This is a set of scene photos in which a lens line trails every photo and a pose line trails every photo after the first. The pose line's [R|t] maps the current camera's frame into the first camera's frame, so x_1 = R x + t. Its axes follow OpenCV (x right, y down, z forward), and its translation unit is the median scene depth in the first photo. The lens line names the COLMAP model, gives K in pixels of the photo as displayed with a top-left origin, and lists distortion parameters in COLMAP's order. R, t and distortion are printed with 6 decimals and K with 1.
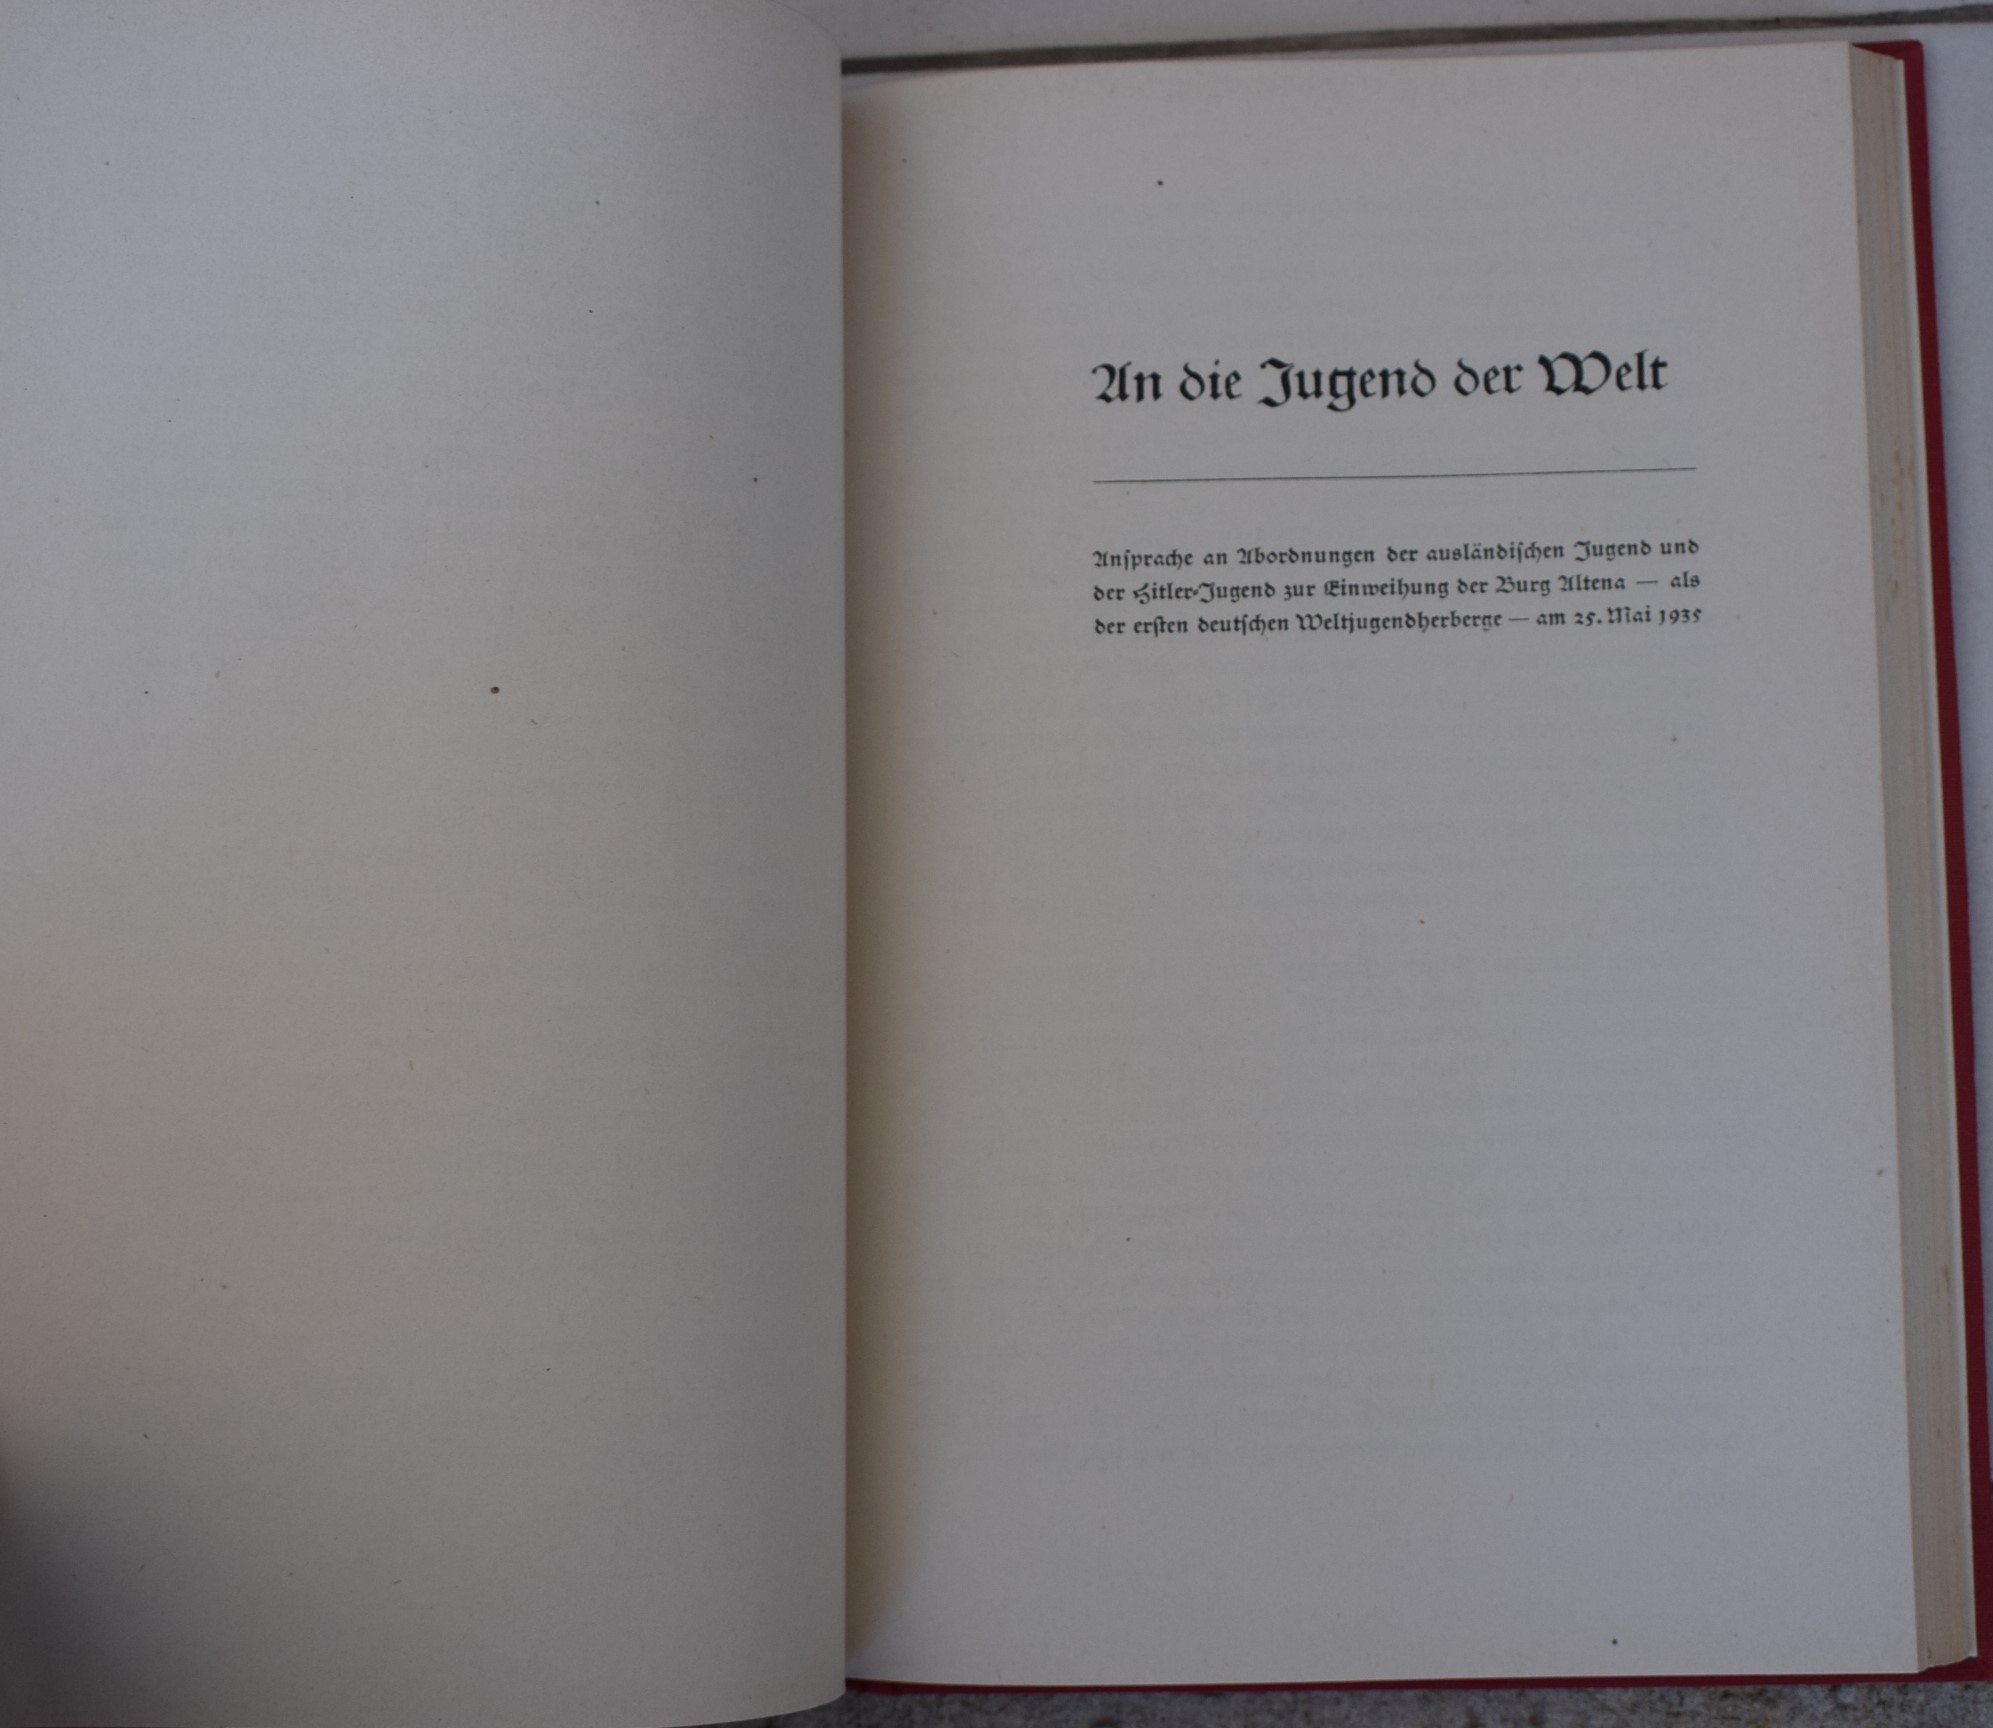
lens RADIAL K [[2732.1, 0, 996.7], [0, 2732.1, 864.8], [0, 0, 1]] dist [0.004812, 0.000000]
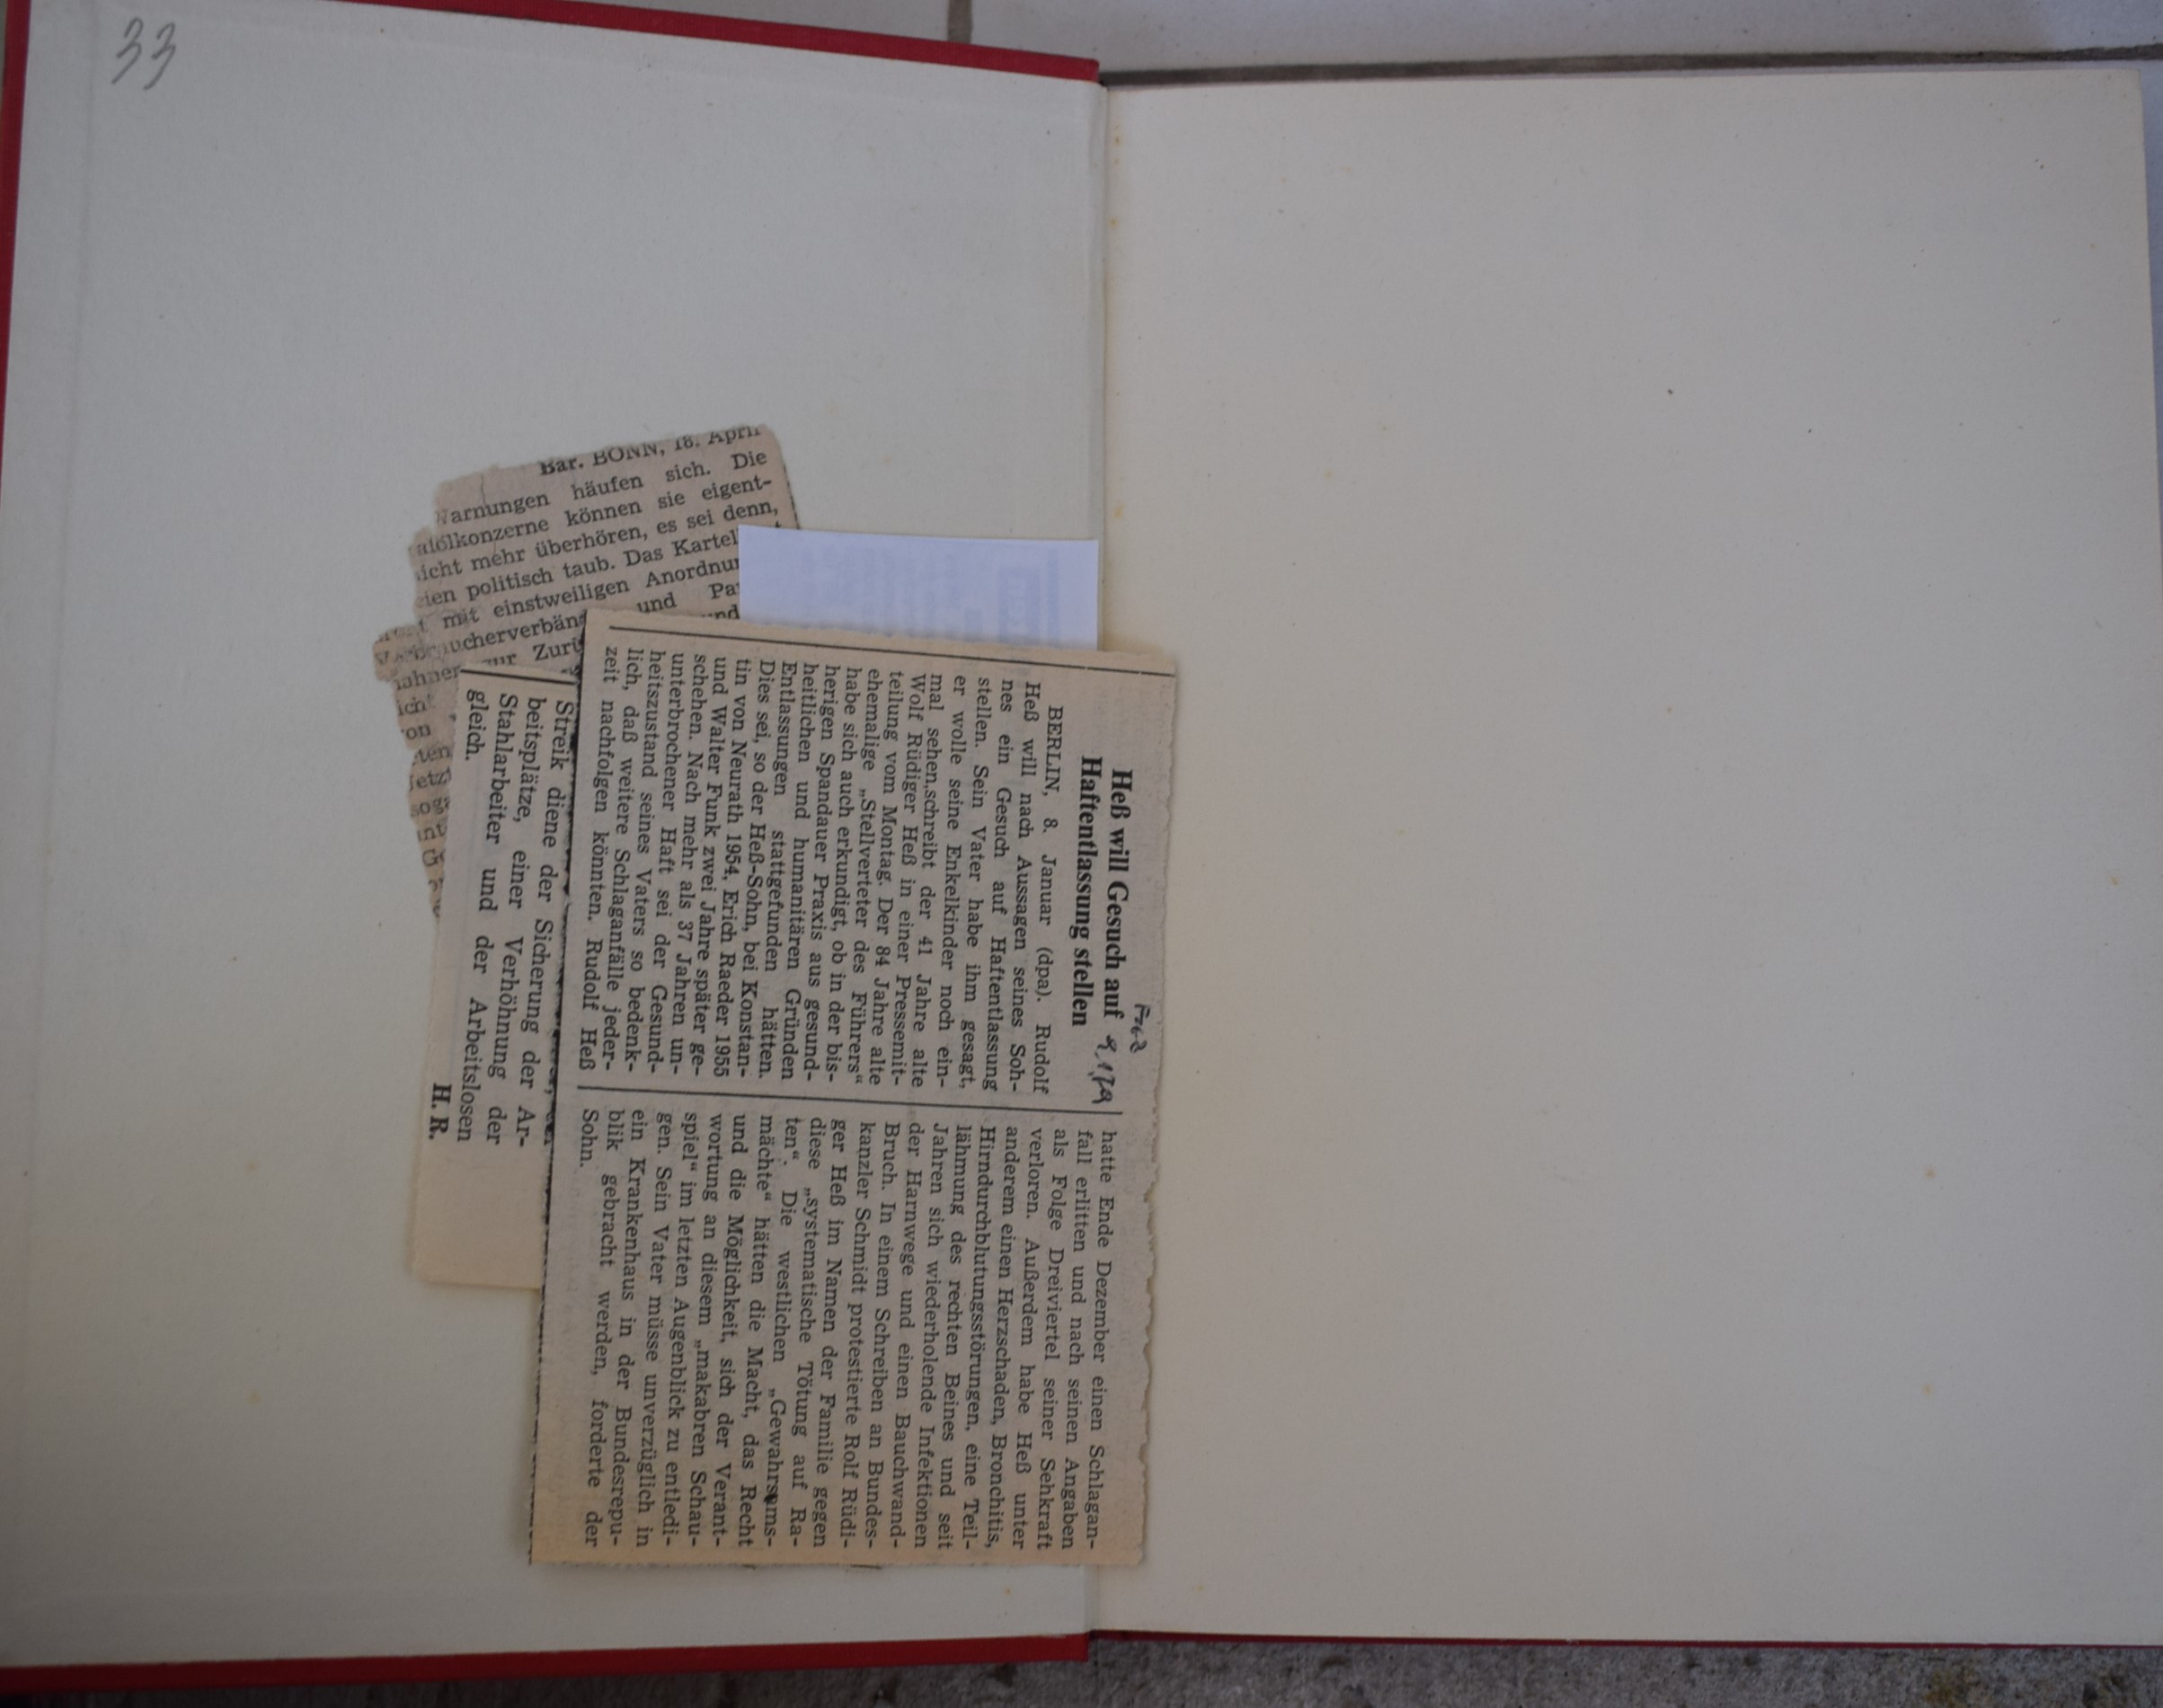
lens RADIAL K [[2512.0, 0, 1081.3], [0, 2512.0, 852.9], [0, 0, 1]] dist [0.001571, 0.000000]
pose [[0.999284, 0.010792, 0.036265, -0.093634], [-0.011266, 0.999853, 0.012900, -0.008841], [-0.036121, -0.013300, 0.999259, 0.038328]]
